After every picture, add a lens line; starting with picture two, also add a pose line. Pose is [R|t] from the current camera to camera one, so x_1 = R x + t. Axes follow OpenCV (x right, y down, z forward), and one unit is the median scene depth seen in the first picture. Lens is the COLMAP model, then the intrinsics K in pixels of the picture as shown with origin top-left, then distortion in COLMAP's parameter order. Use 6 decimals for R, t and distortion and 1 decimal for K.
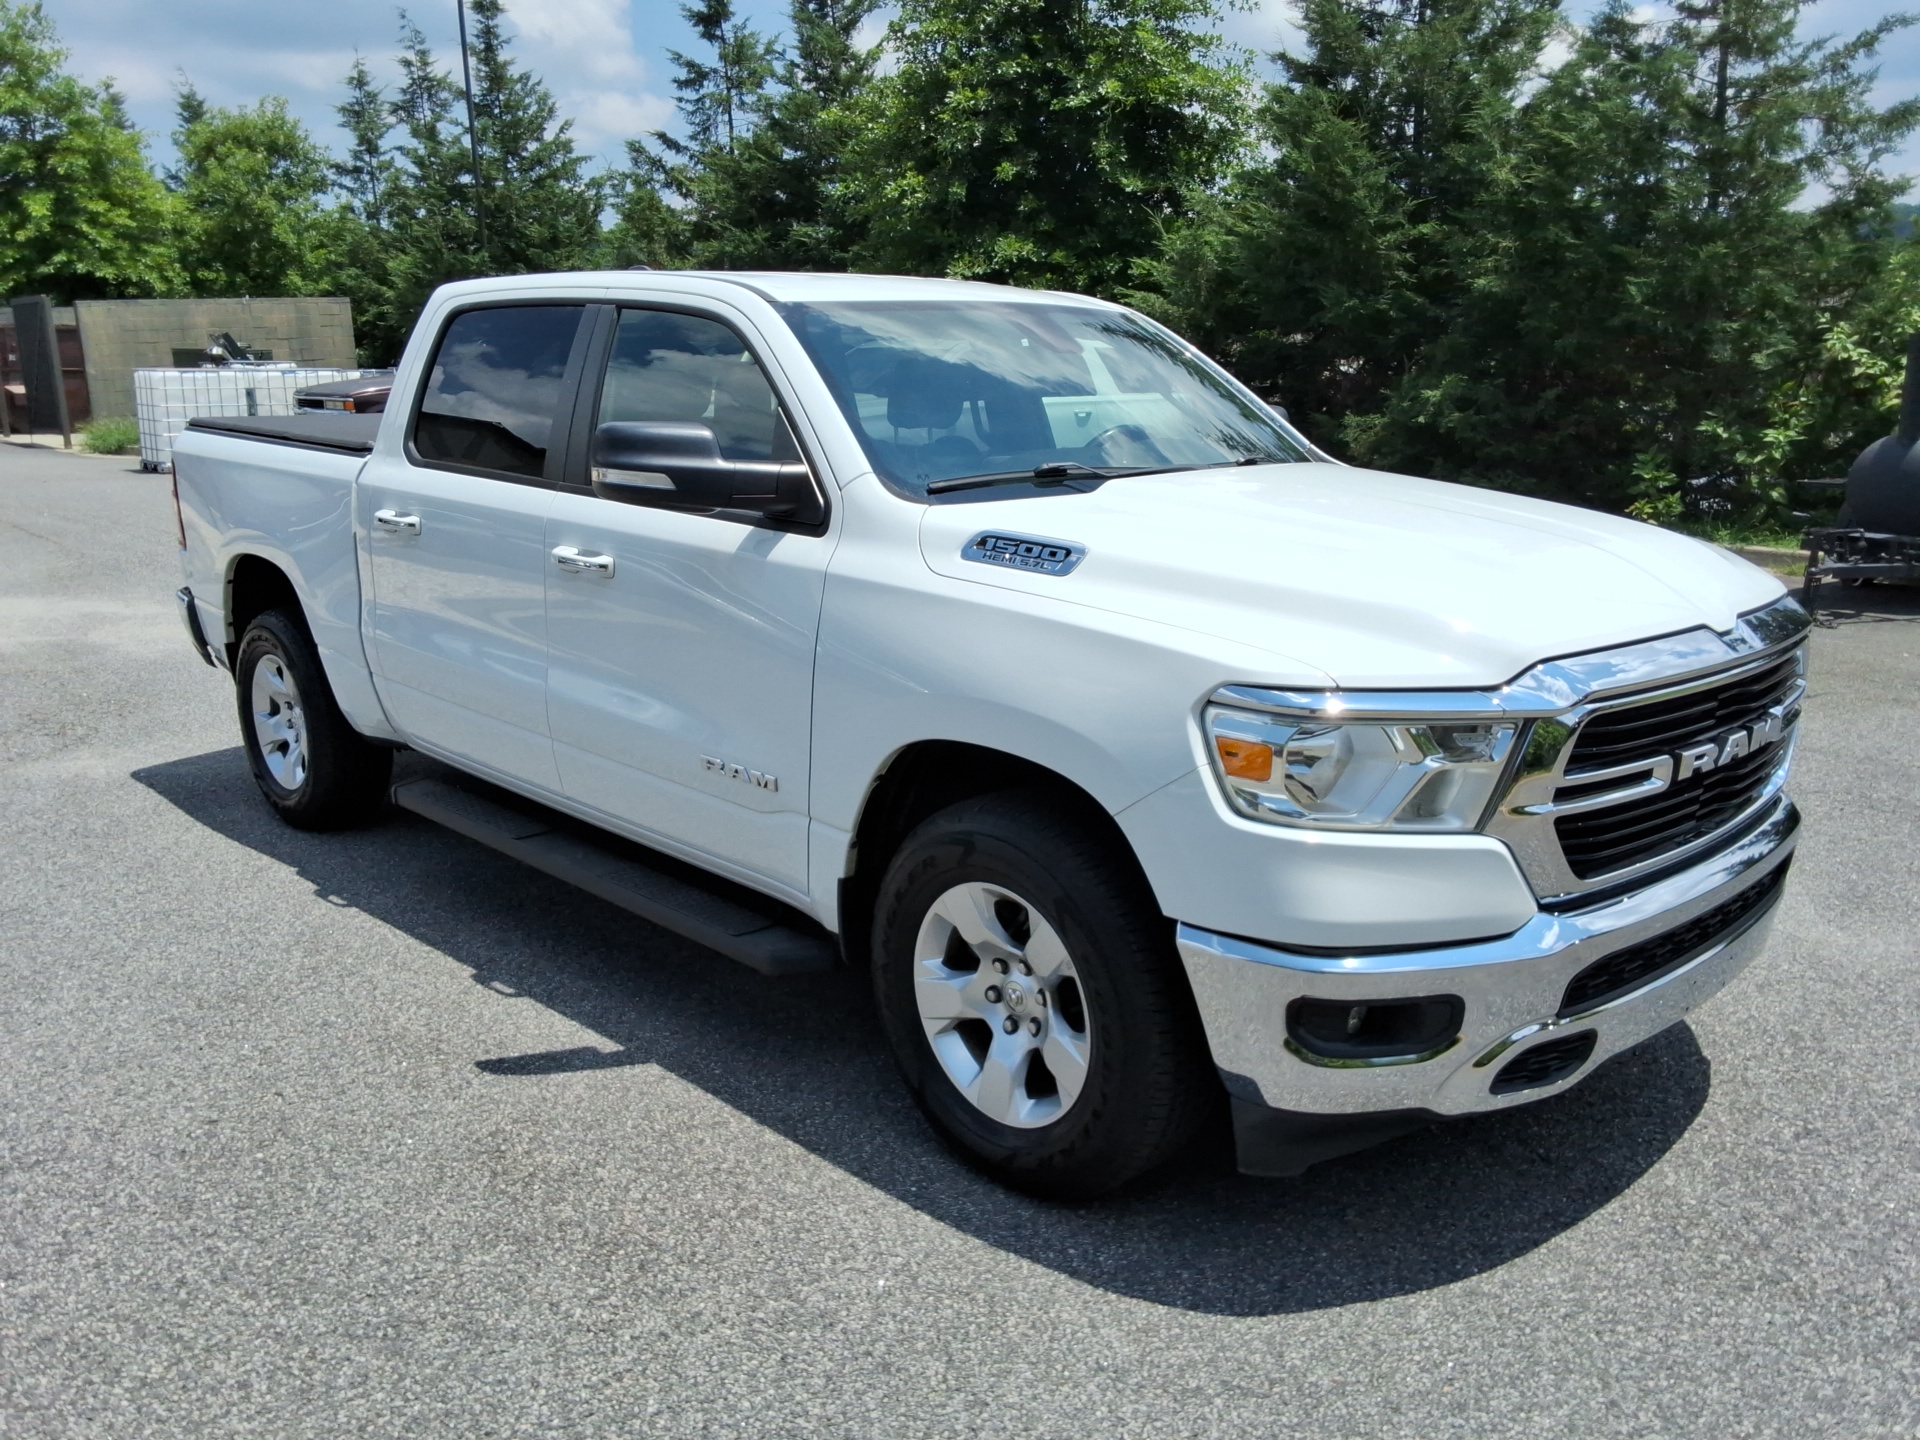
lens RADIAL K [[1552.3, 0, 986.1], [0, 1552.3, 679.2], [0, 0, 1]] dist [0.119207, -0.172934]
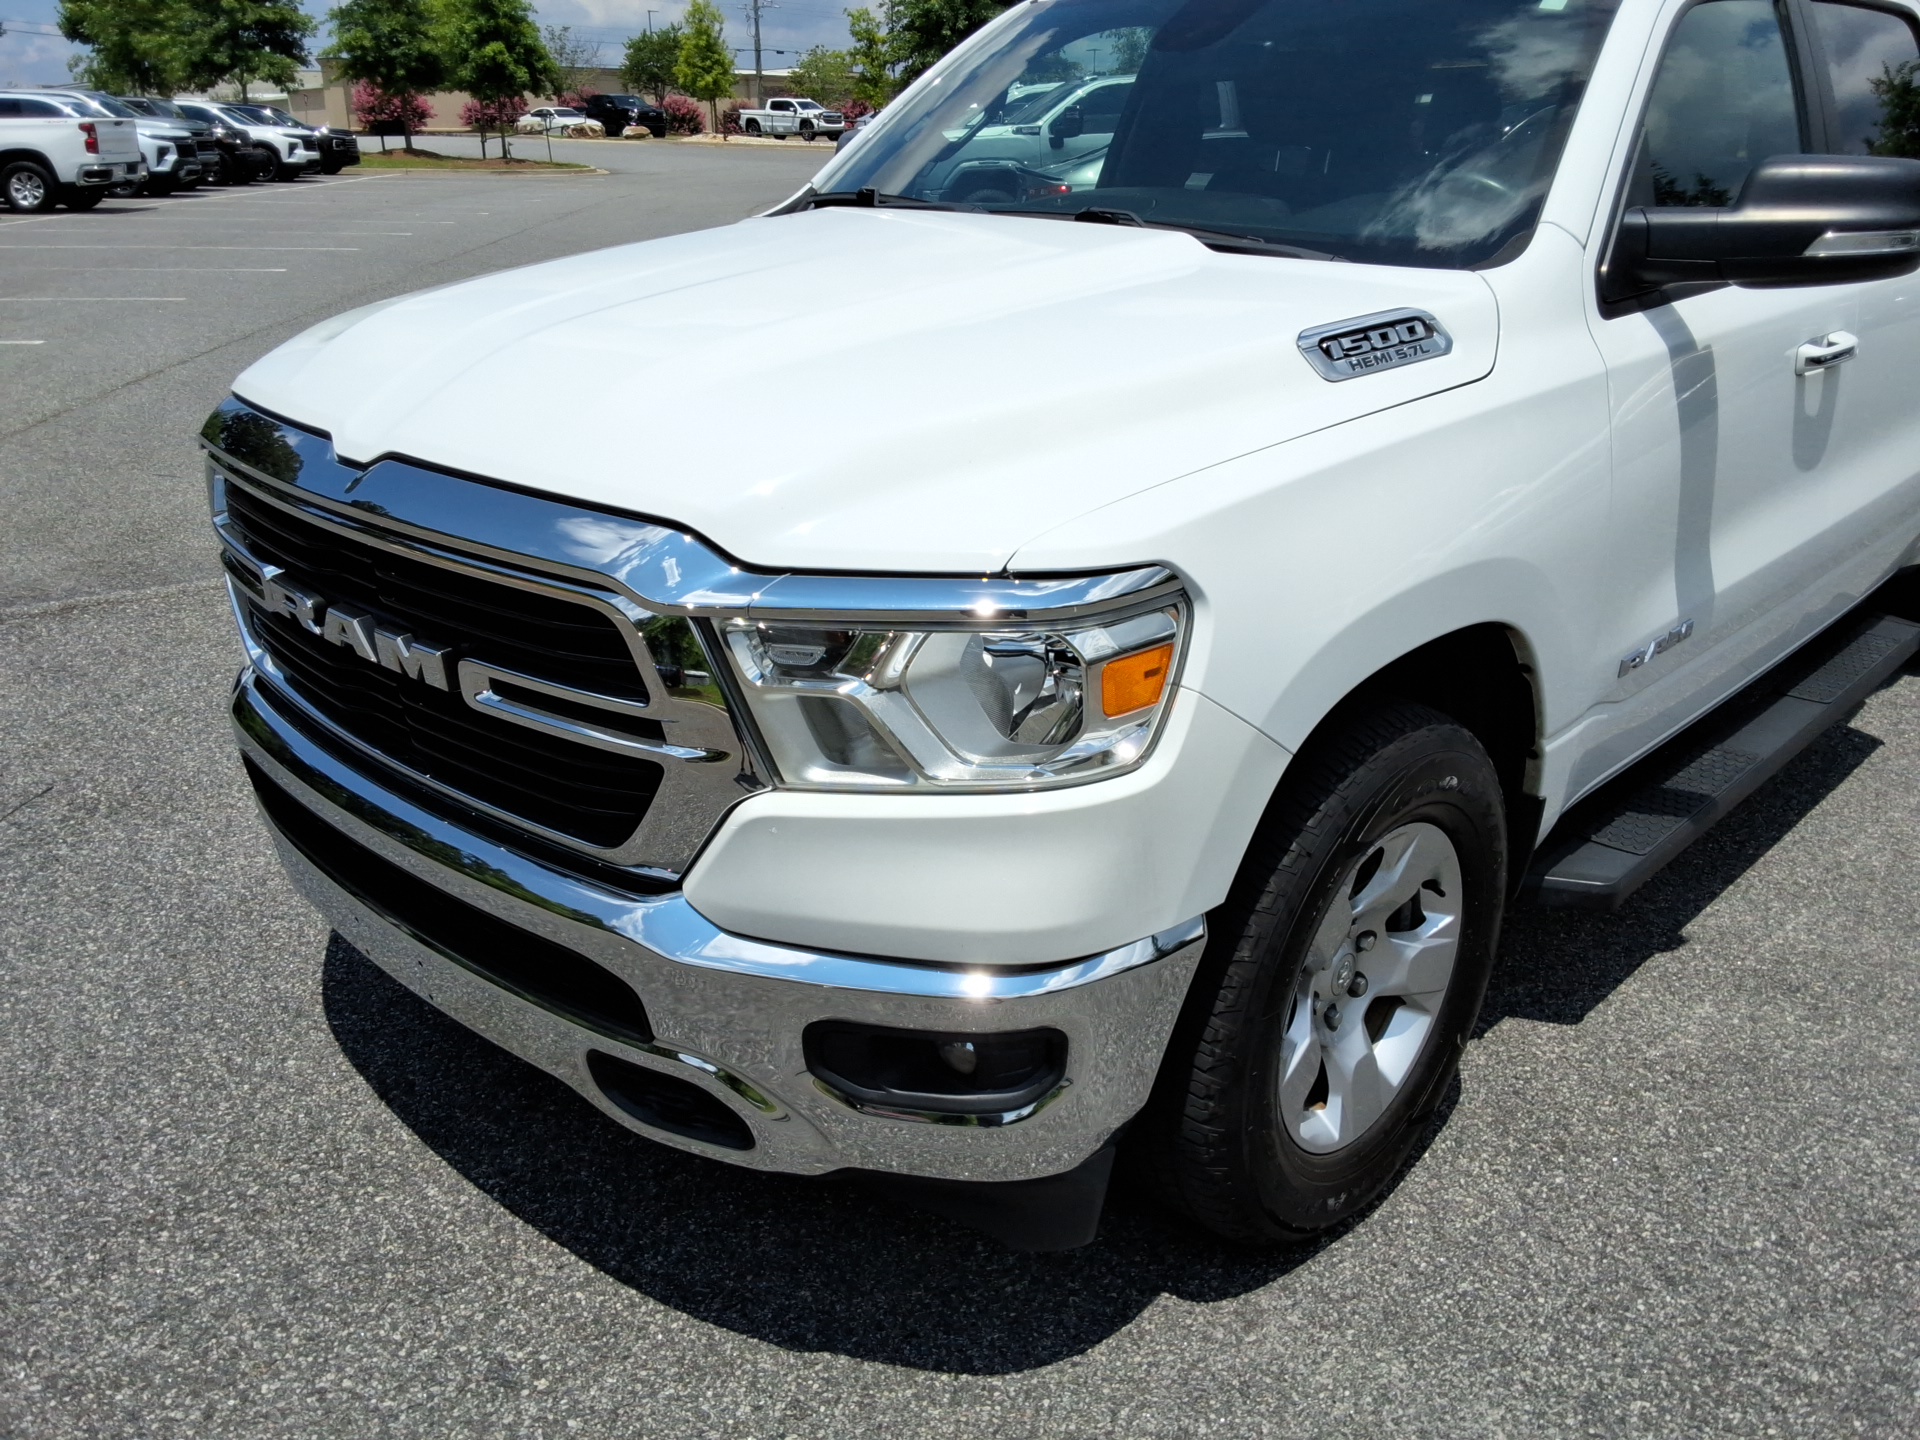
lens RADIAL K [[1559.3, 0, 980.8], [0, 1559.3, 698.5], [0, 0, 1]] dist [0.099036, -0.163089]
pose [[0.040521, 0.355600, -0.933759, 0.108108], [-0.212265, 0.916259, 0.339724, -0.020856], [0.976372, 0.184439, 0.112609, 0.115413]]
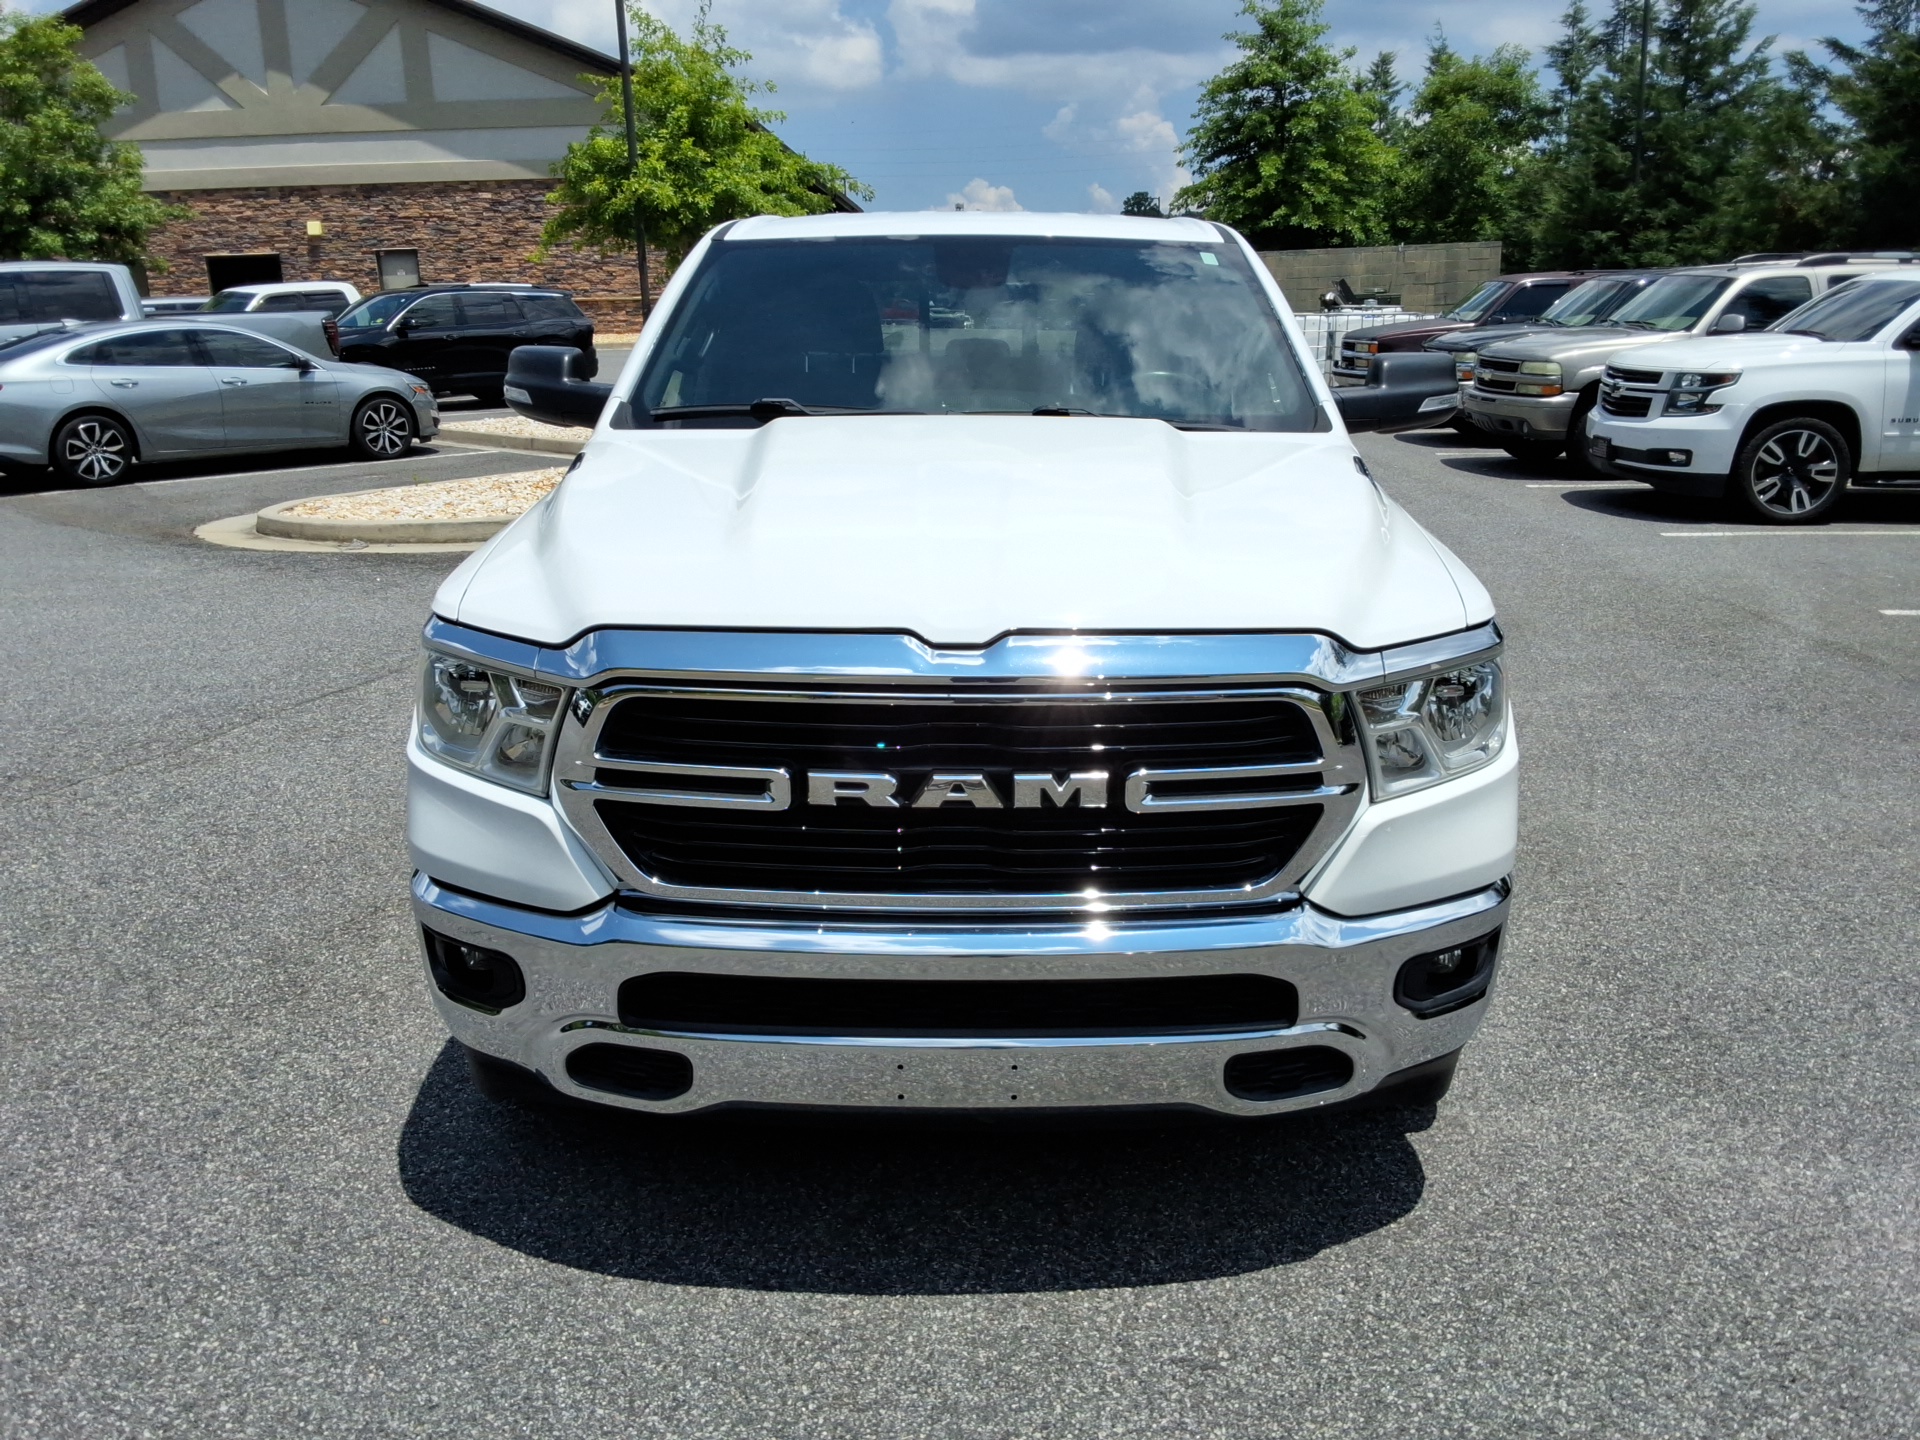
lens RADIAL K [[1552.3, 0, 986.1], [0, 1552.3, 679.2], [0, 0, 1]] dist [0.119207, -0.172934]
pose [[0.708983, 0.170542, -0.684295, 0.096887], [-0.147169, 0.984735, 0.092940, -0.008298], [0.689699, 0.034814, 0.723259, 0.043232]]
